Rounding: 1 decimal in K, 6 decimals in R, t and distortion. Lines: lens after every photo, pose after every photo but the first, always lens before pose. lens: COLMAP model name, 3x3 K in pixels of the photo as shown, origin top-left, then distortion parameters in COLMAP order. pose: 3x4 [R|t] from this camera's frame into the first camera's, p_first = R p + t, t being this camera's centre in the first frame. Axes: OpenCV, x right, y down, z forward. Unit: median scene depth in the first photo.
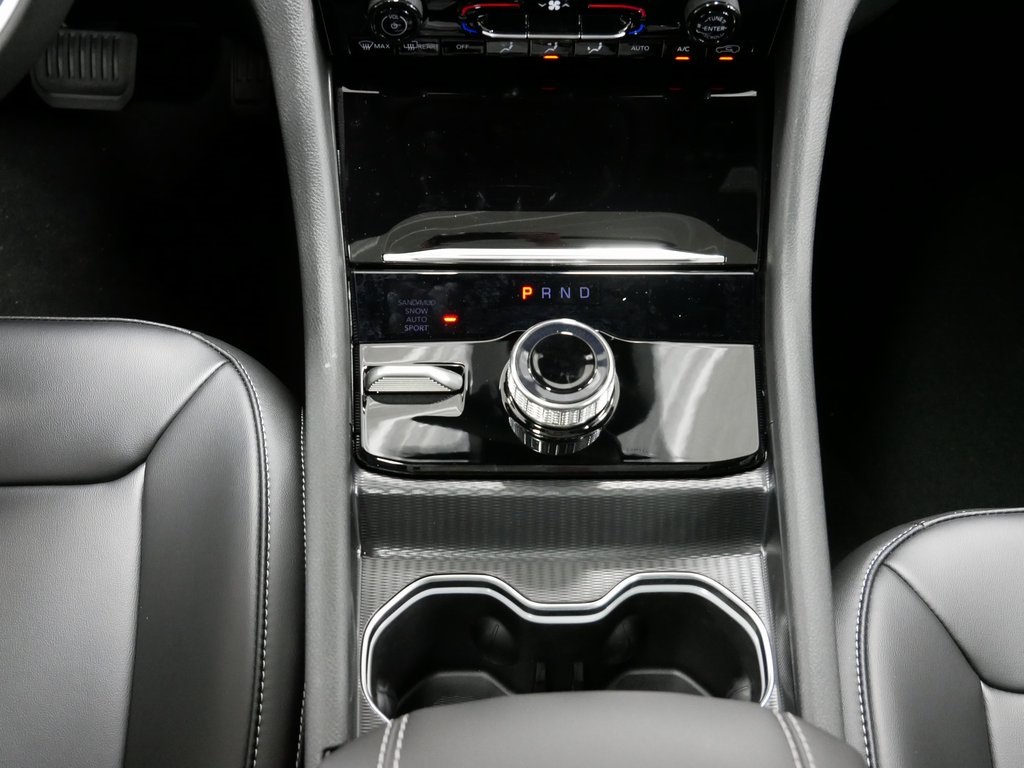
lens RADIAL K [[1397.6, 0, 512.0], [0, 1397.6, 384.0], [0, 0, 1]] dist [0.019498, 0.060139]
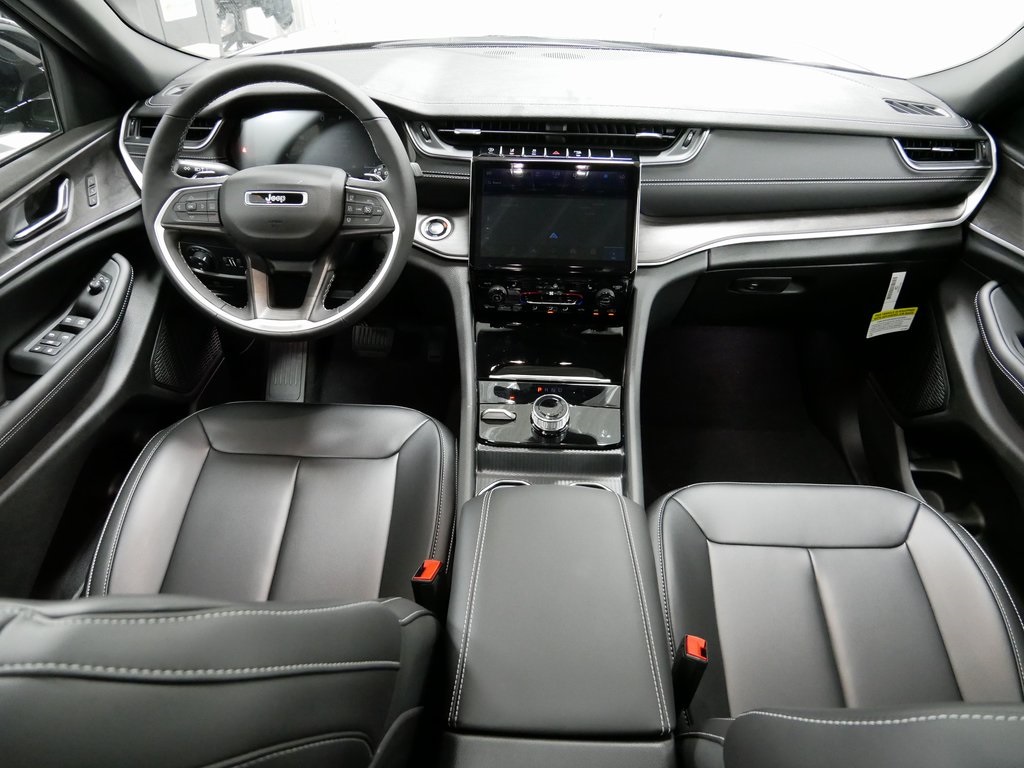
lens RADIAL K [[725.2, 0, 512.0], [0, 725.2, 384.0], [0, 0, 1]] dist [-0.044234, -0.001117]
pose [[0.998331, 0.025777, -0.051681, 0.031215], [-0.037847, 0.967939, -0.248319, 0.294944], [0.043623, 0.249861, 0.967299, -0.429537]]
